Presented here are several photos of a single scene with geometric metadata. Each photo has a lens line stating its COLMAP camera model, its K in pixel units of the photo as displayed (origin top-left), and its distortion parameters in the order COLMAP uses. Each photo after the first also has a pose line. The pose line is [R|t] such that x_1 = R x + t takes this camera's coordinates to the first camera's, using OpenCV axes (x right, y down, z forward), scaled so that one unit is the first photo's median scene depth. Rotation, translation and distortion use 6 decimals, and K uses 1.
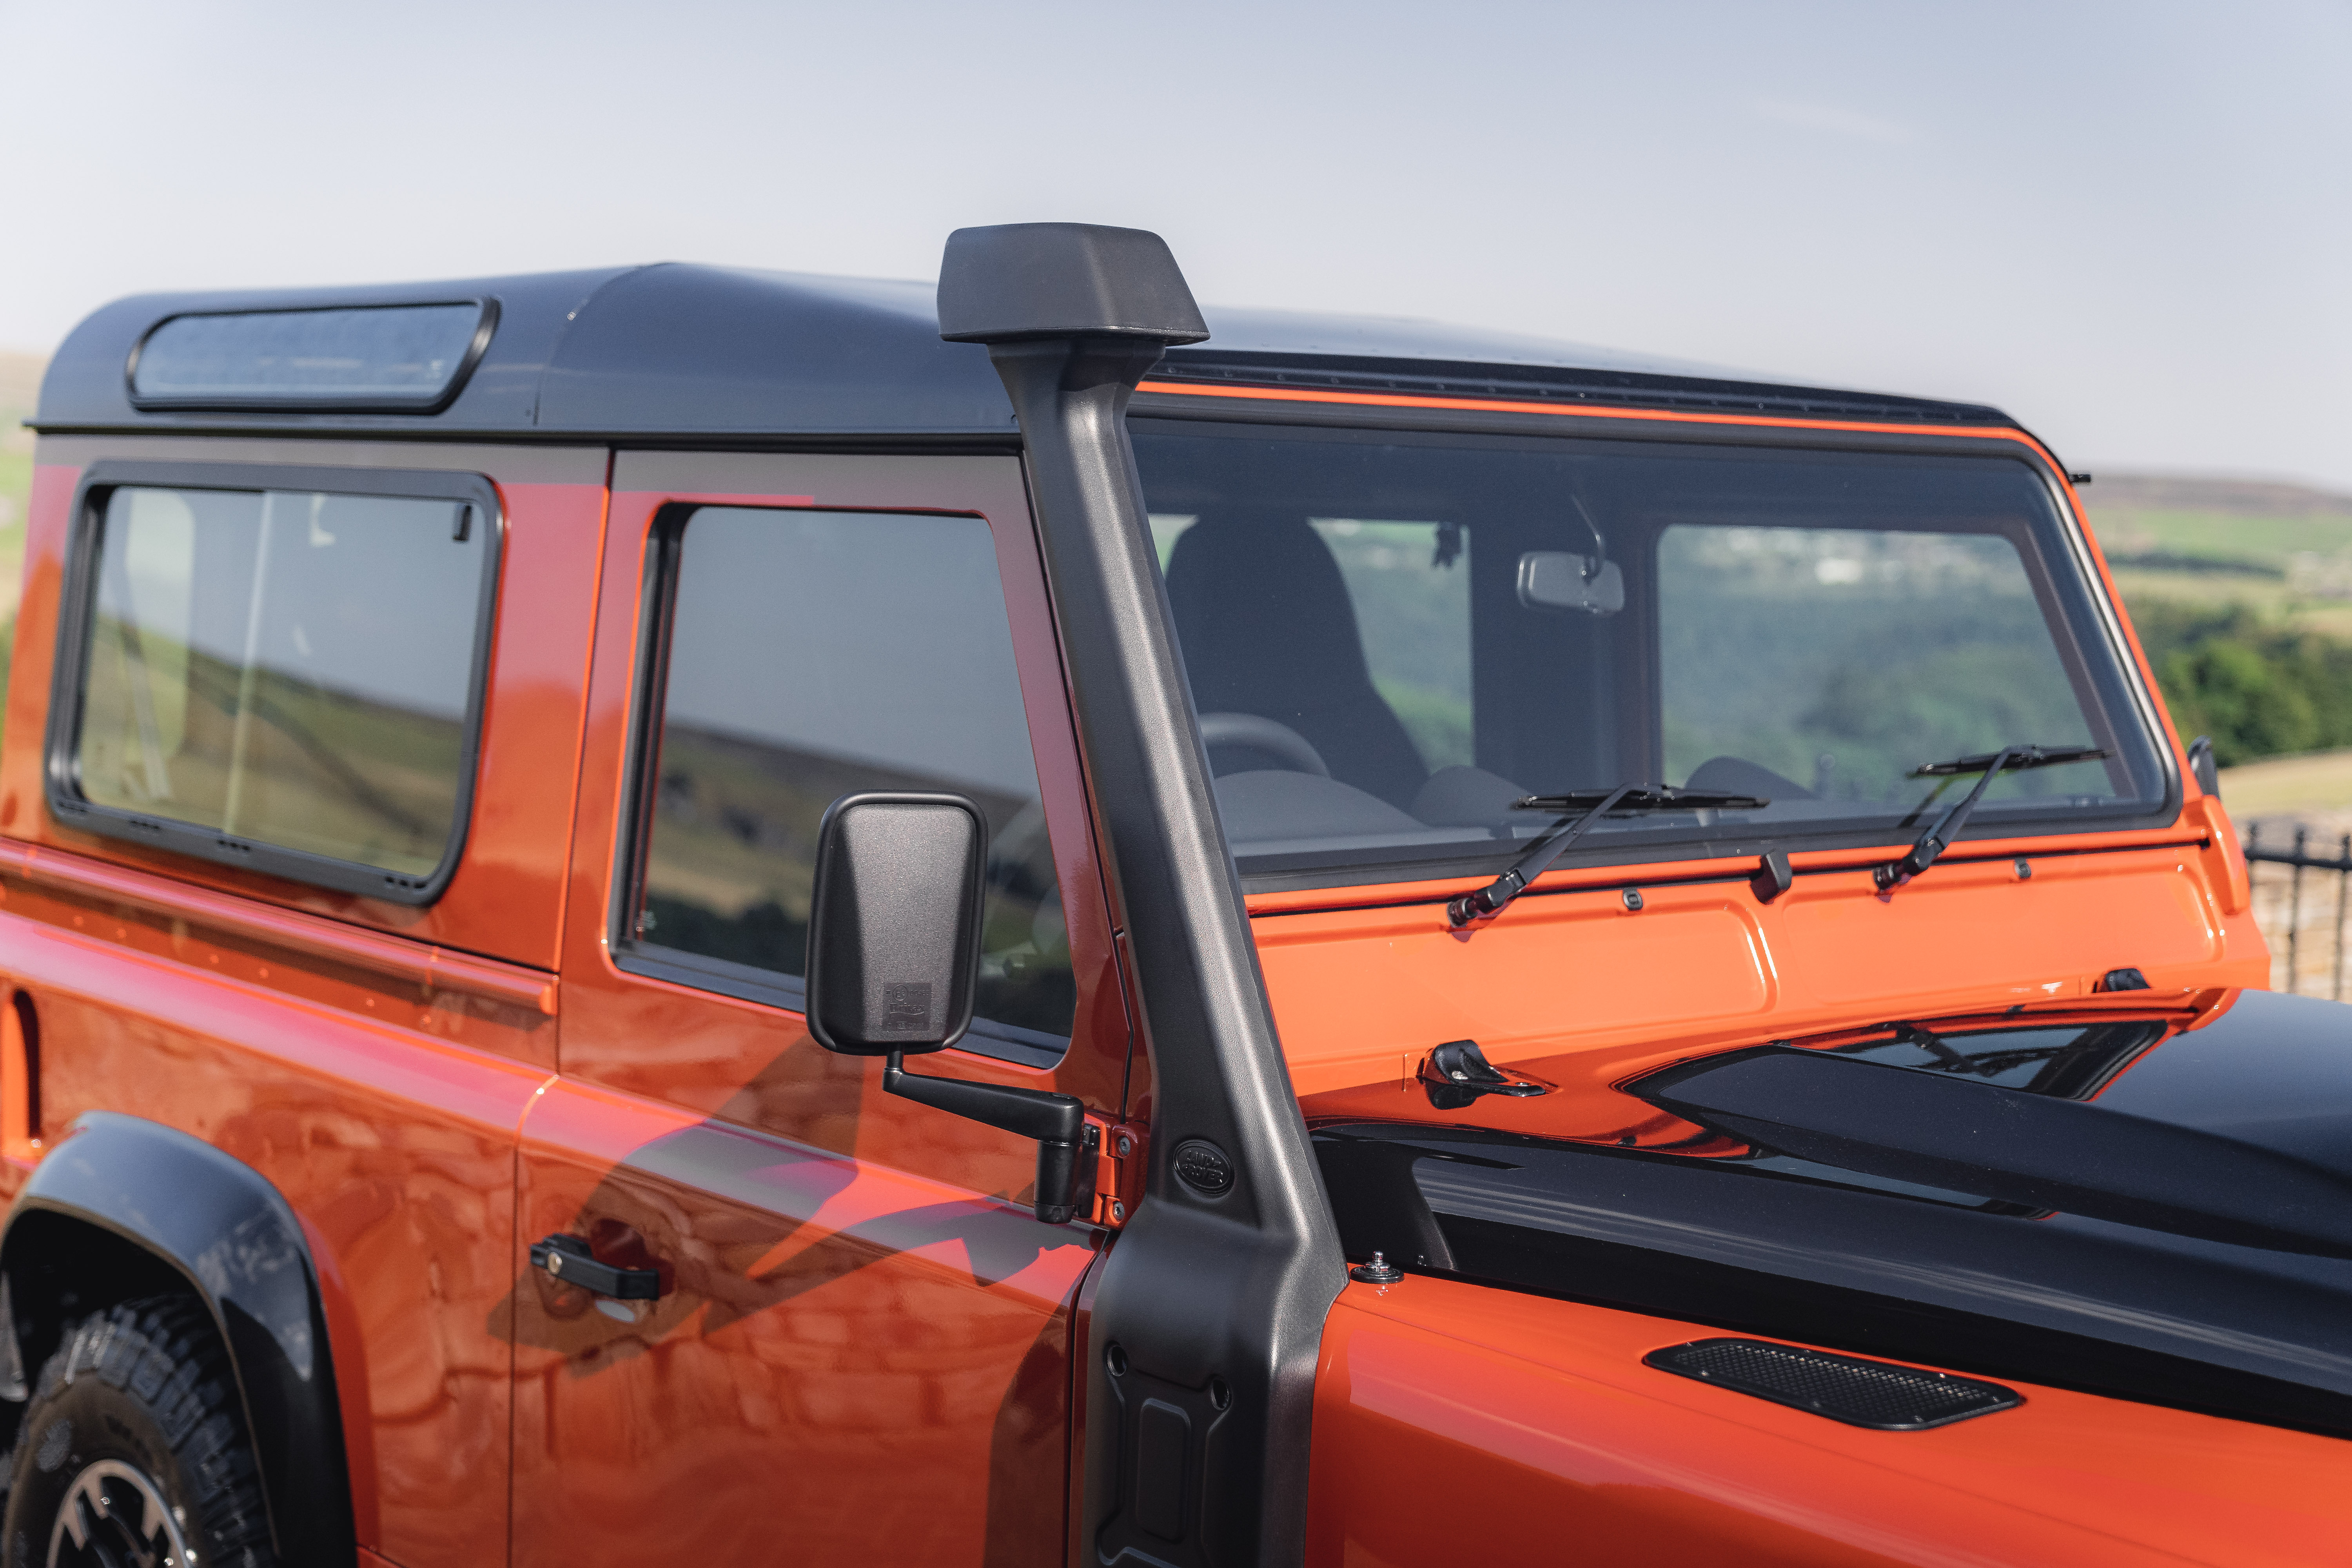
lens RADIAL K [[3452.6, 0, 1176.0], [0, 3452.6, 784.0], [0, 0, 1]] dist [0.027761, 0.040611]
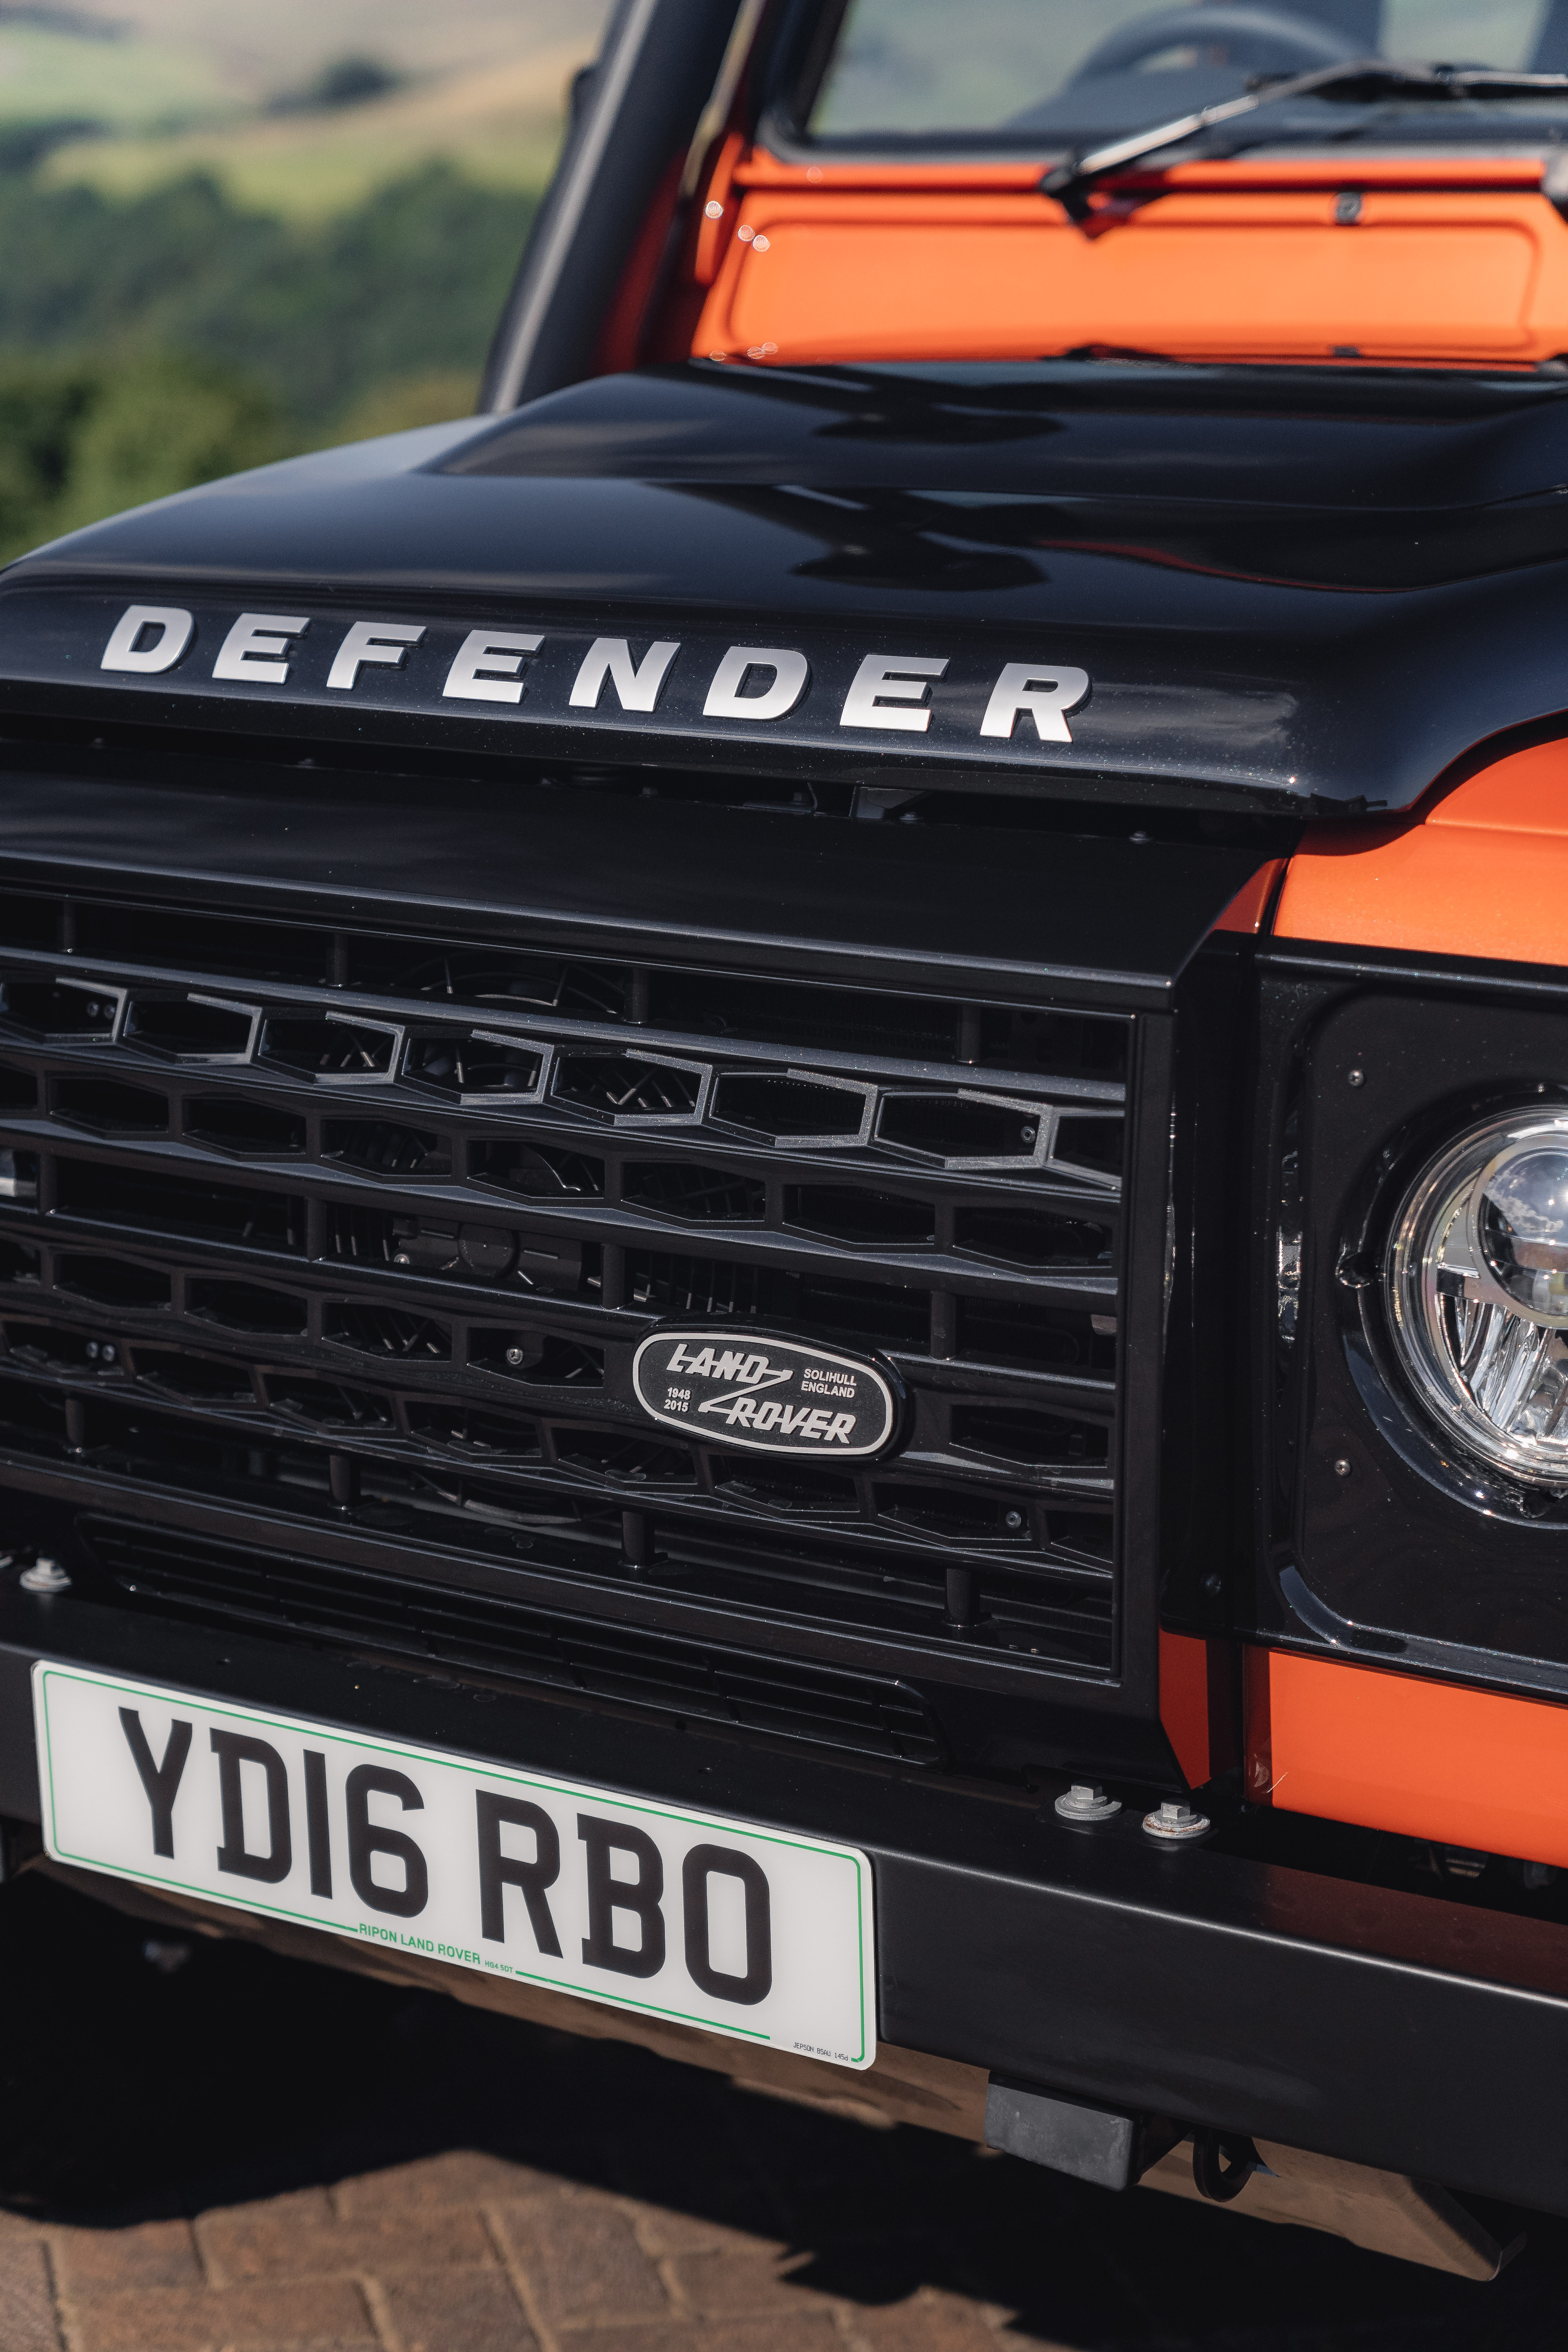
lens RADIAL K [[4777.4, 0, 788.6], [0, 4777.4, 1216.2], [0, 0, 1]] dist [-0.010581, 0.343351]
pose [[0.267442, 0.173972, -0.947739, 1.157366], [-0.072631, 0.984408, 0.160207, 0.091963], [0.960833, 0.025989, 0.275907, 0.559029]]
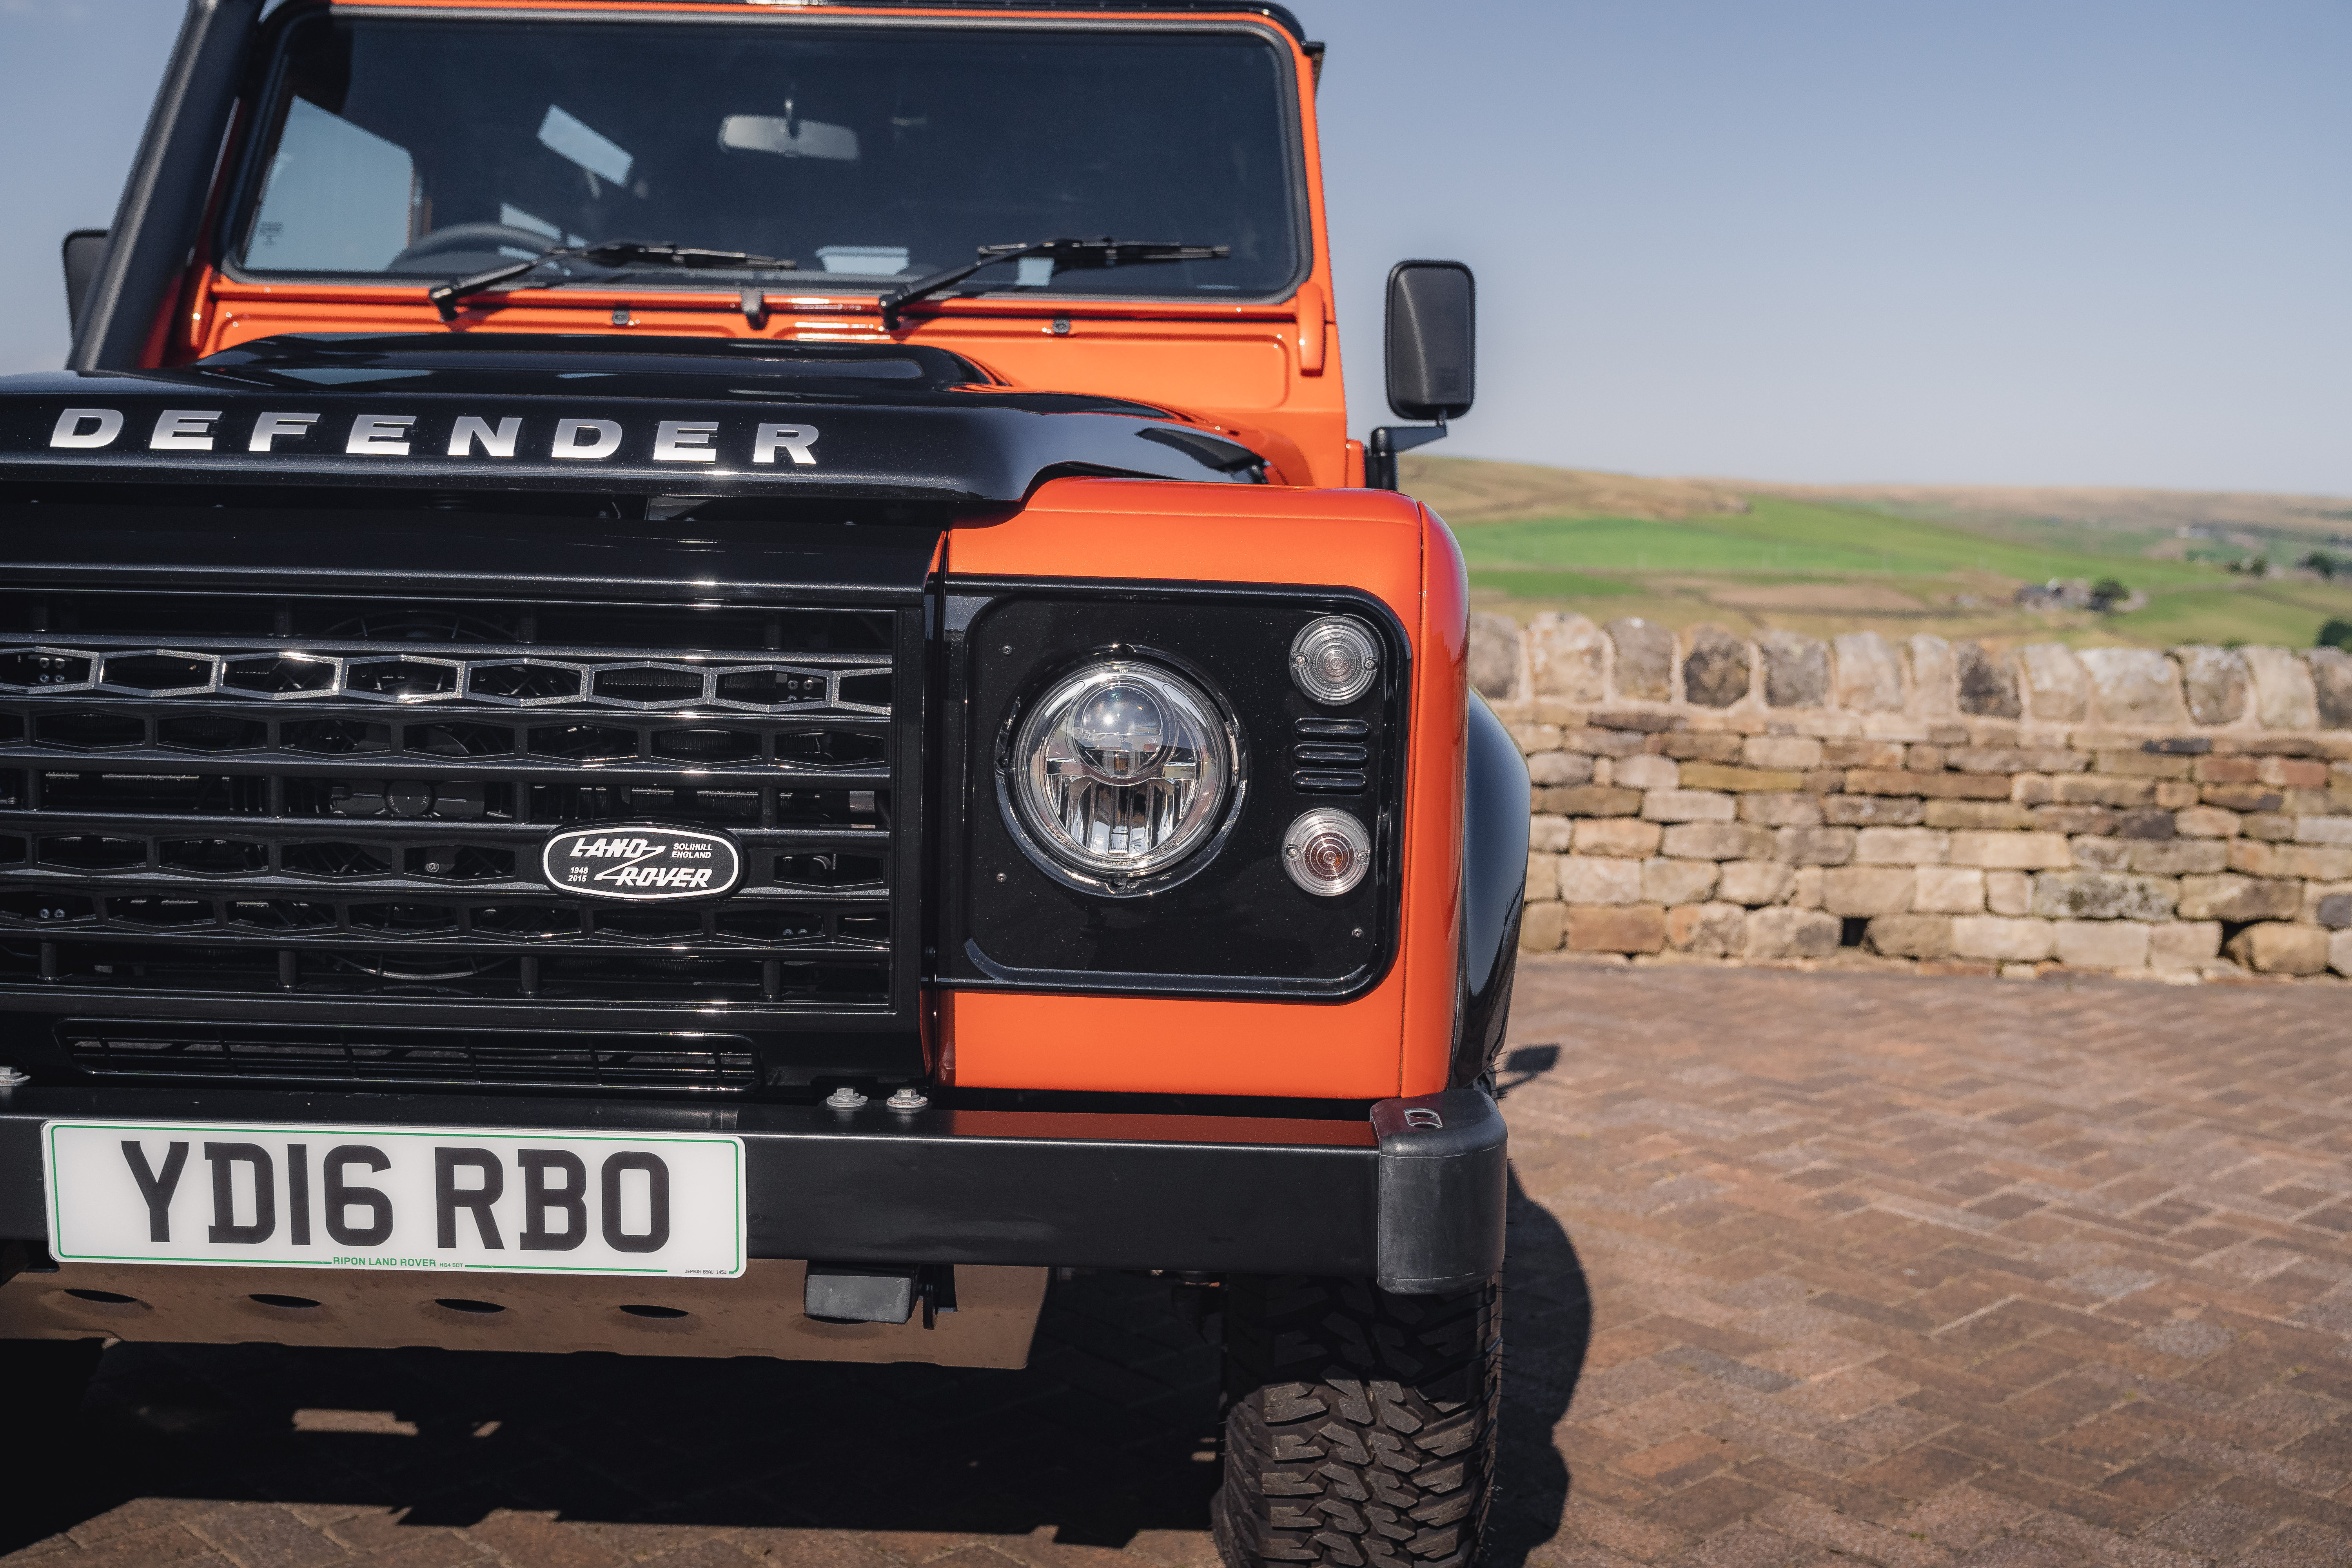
lens RADIAL K [[2277.7, 0, 1181.7], [0, 2277.7, 816.3], [0, 0, 1]] dist [0.130752, -0.159011]
pose [[0.733354, 0.056752, -0.677474, 0.950980], [-0.053540, 0.998236, 0.025666, 0.201228], [0.677735, 0.017449, 0.735099, 0.434007]]
